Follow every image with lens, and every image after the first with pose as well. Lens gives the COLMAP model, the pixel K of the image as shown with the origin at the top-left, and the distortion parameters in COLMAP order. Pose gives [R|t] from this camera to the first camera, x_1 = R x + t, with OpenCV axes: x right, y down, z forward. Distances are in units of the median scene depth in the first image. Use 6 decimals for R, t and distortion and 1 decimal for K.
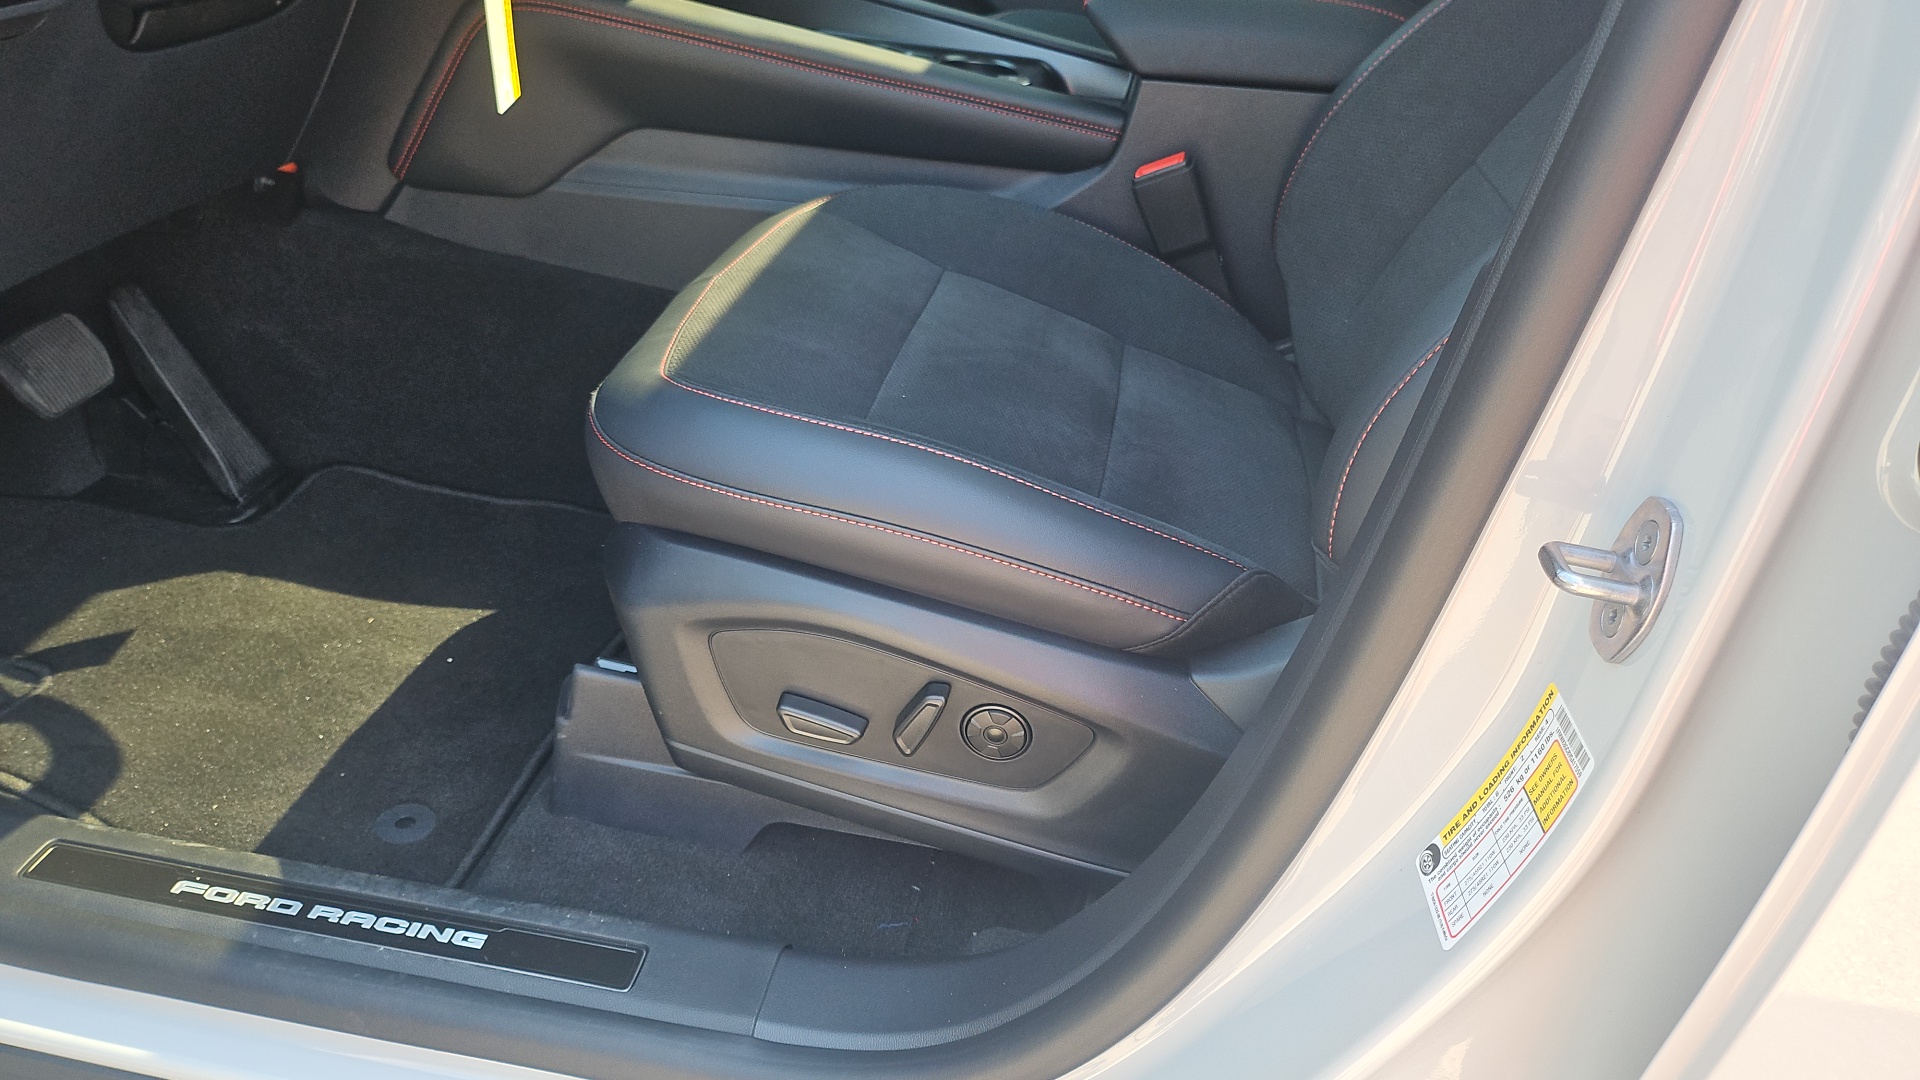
lens RADIAL K [[1279.7, 0, 951.6], [0, 1279.7, 558.2], [0, 0, 1]] dist [0.071764, -0.067238]
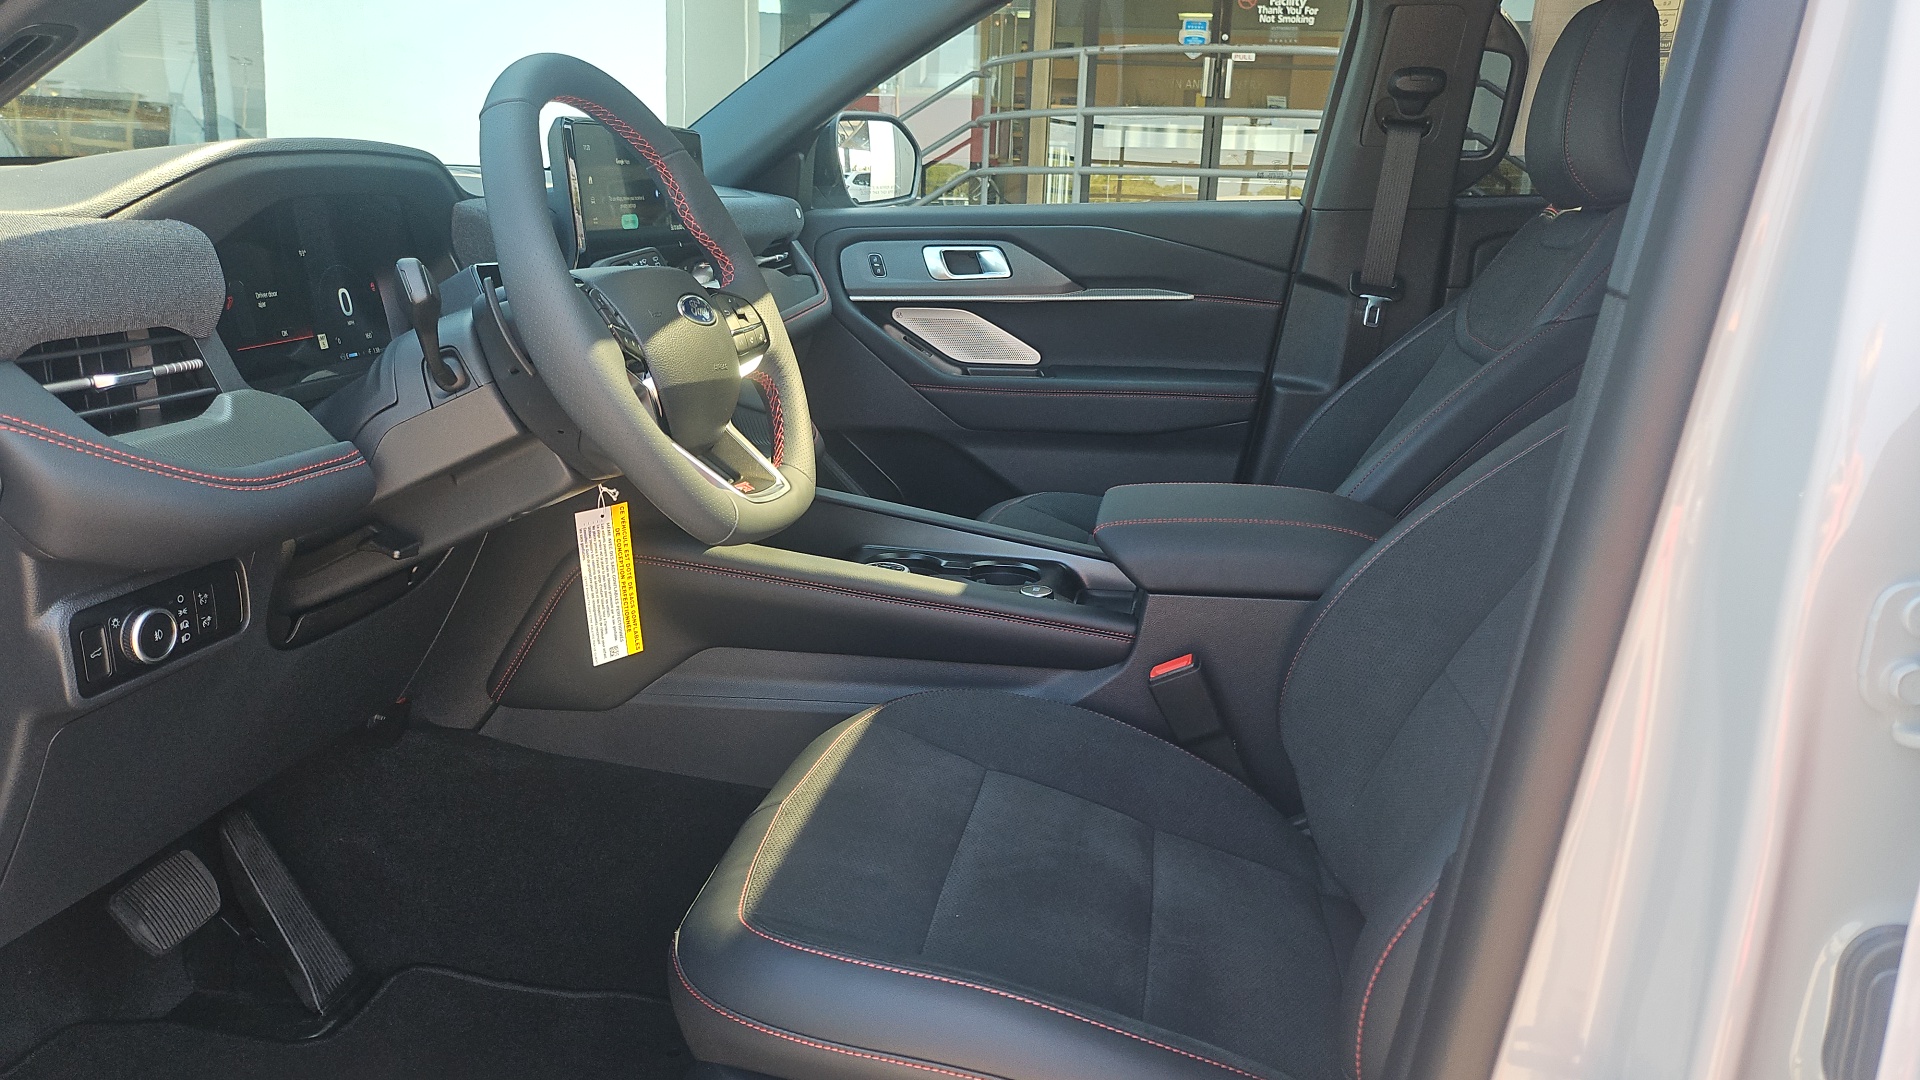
lens RADIAL K [[1307.0, 0, 980.6], [0, 1307.0, 539.8], [0, 0, 1]] dist [0.083056, -0.072613]
pose [[0.998894, -0.046760, 0.004865, -0.006494], [0.046413, 0.964403, -0.260333, -0.117839], [0.007482, 0.260271, 0.965507, -0.142606]]
